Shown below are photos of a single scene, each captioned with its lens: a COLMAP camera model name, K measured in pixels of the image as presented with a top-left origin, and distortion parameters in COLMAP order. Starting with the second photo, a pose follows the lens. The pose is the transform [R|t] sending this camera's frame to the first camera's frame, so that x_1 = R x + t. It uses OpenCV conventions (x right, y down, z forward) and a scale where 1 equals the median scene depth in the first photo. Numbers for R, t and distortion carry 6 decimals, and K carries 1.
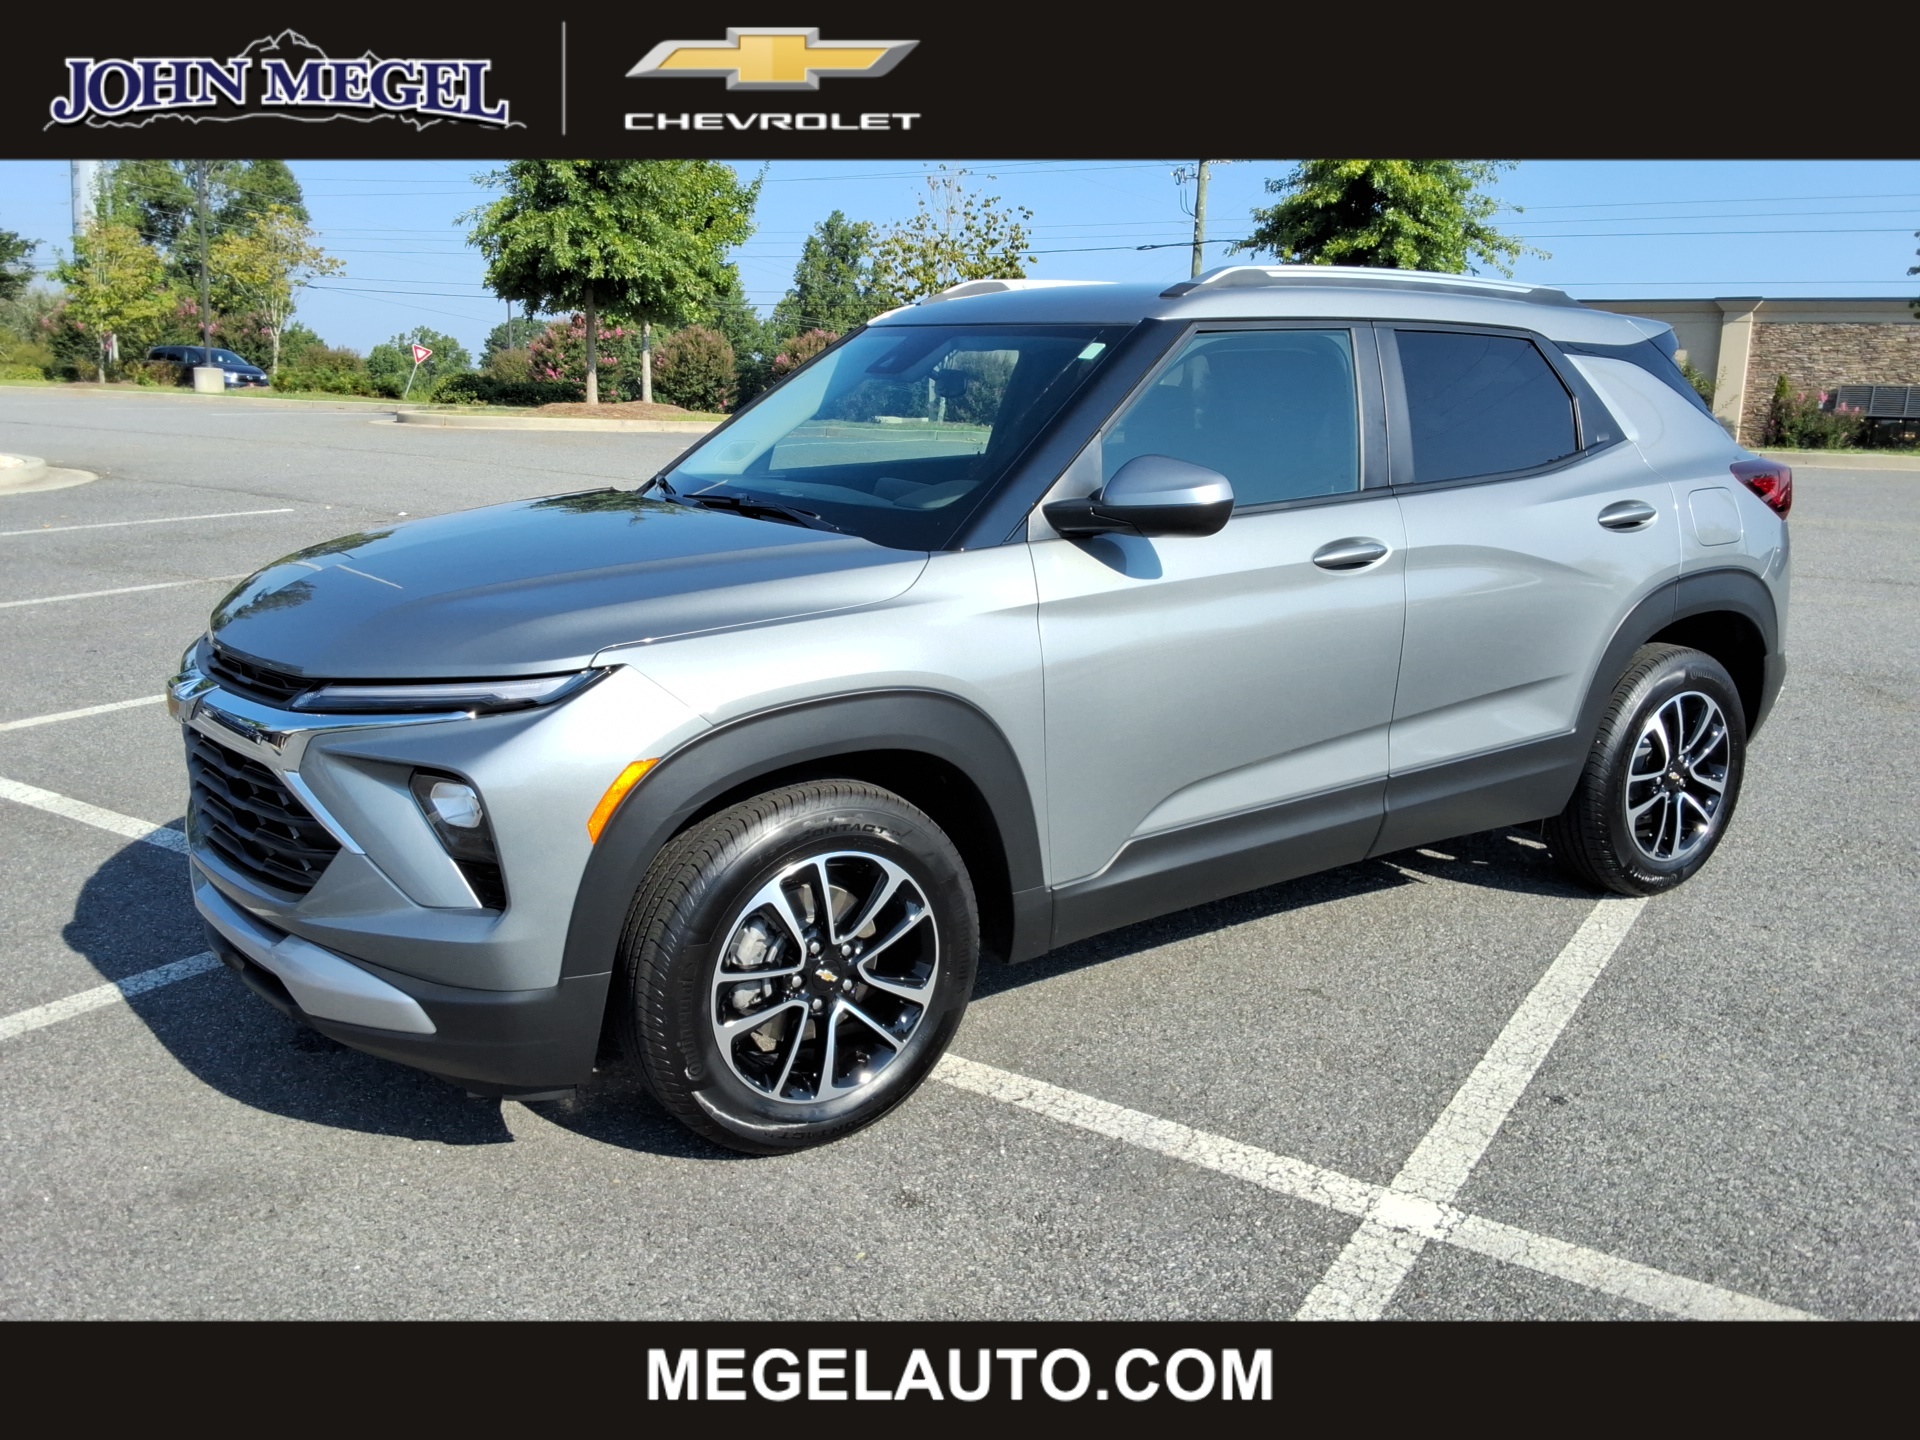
lens RADIAL K [[1552.2, 0, 990.3], [0, 1552.2, 705.8], [0, 0, 1]] dist [0.122014, -0.205439]
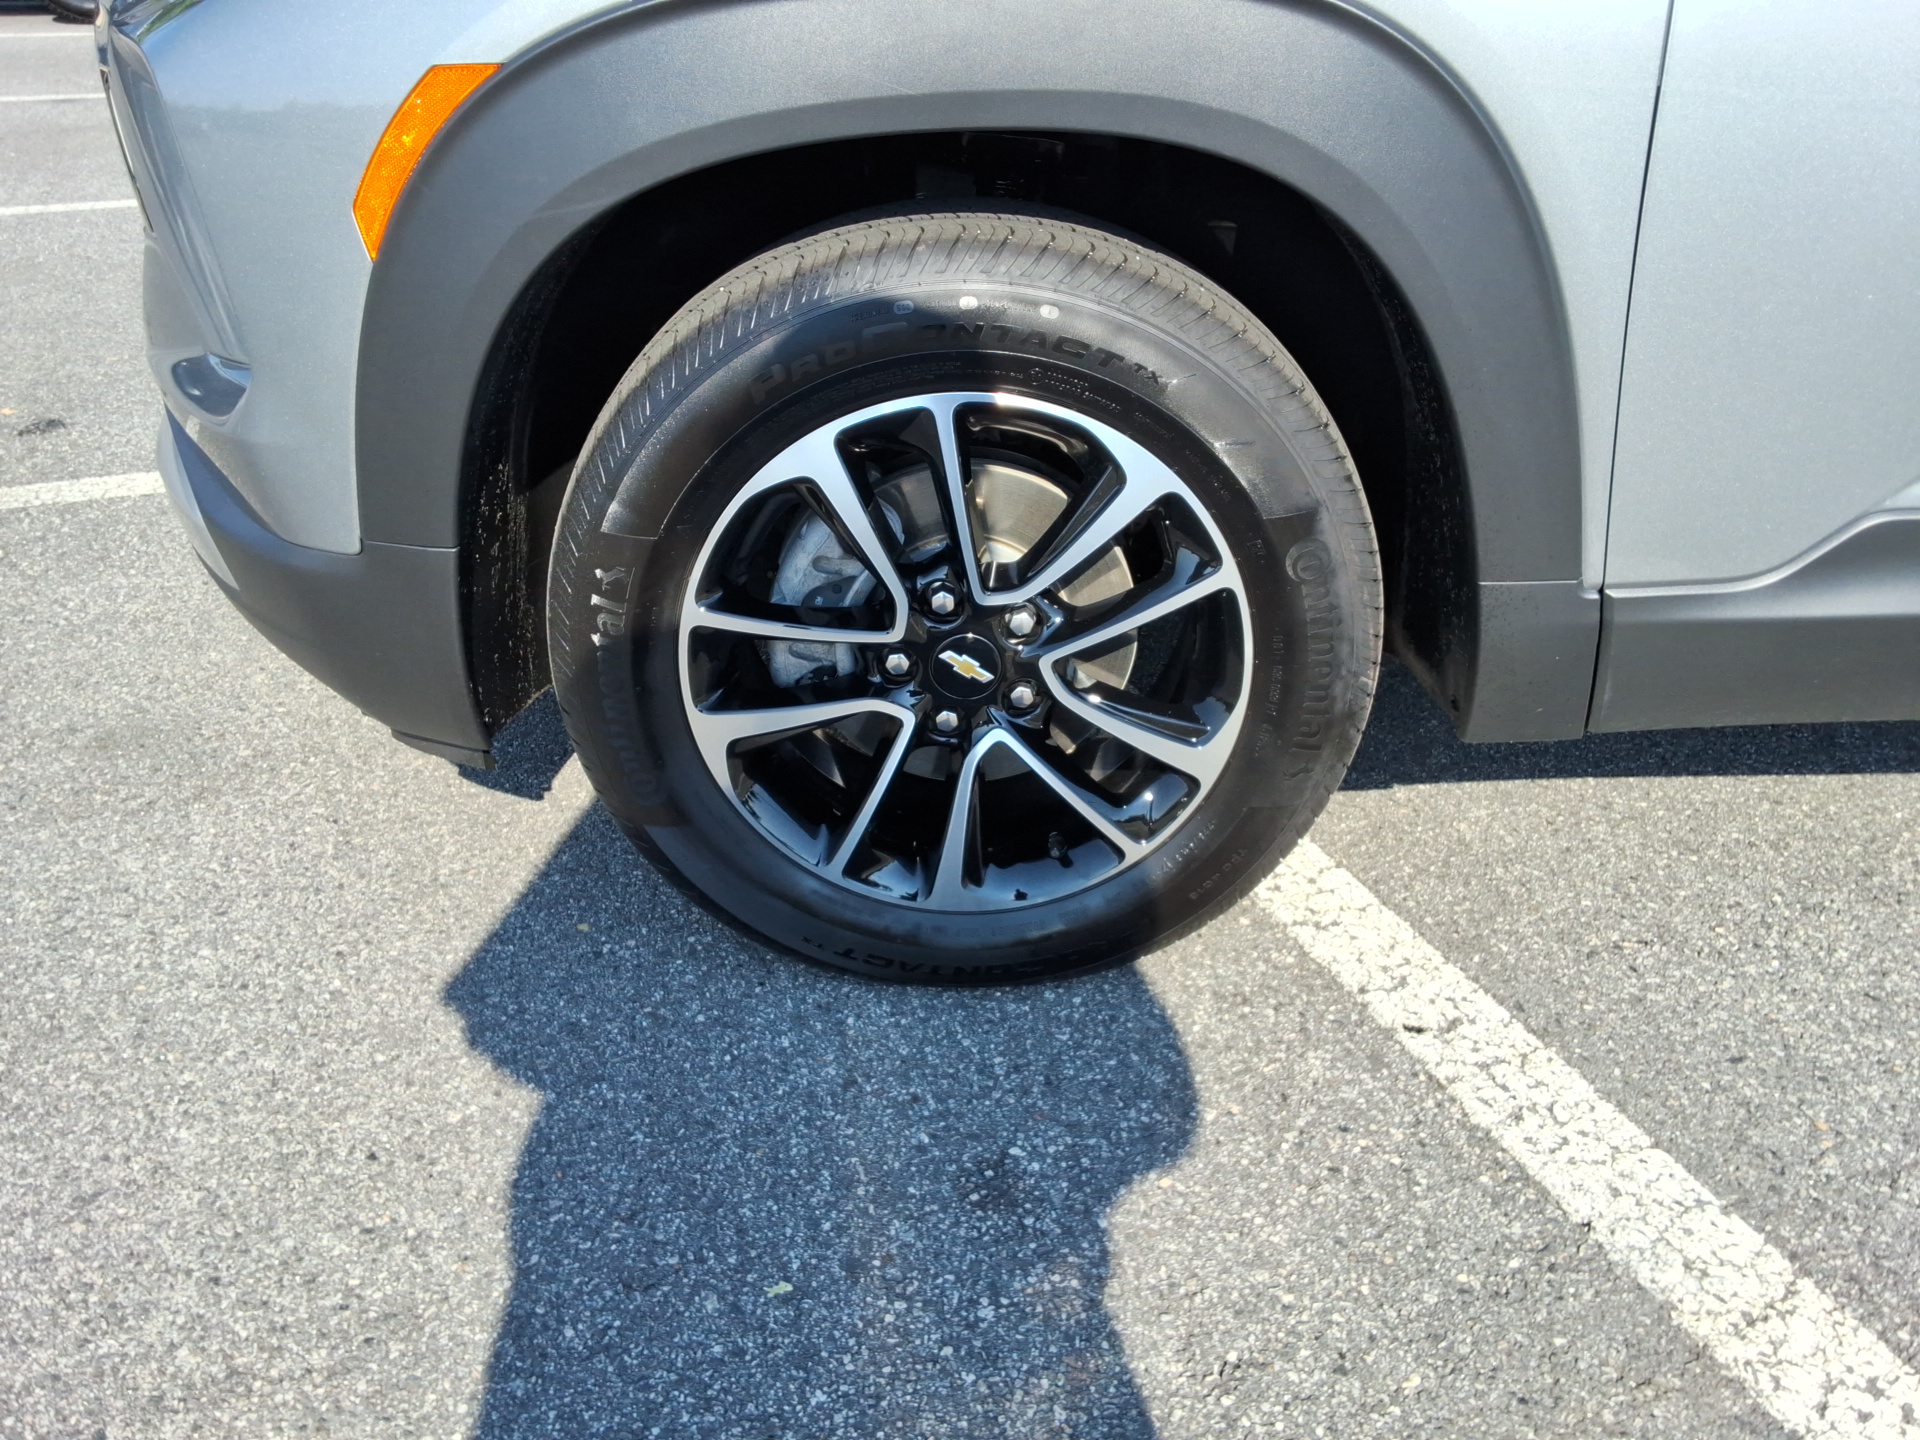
lens RADIAL K [[1569.5, 0, 969.0], [0, 1569.5, 706.9], [0, 0, 1]] dist [0.121945, -0.203163]
pose [[0.818050, 0.254501, -0.515774, 0.113210], [-0.117765, 0.951889, 0.282912, 0.044757], [0.562961, -0.170697, 0.808664, 0.519870]]
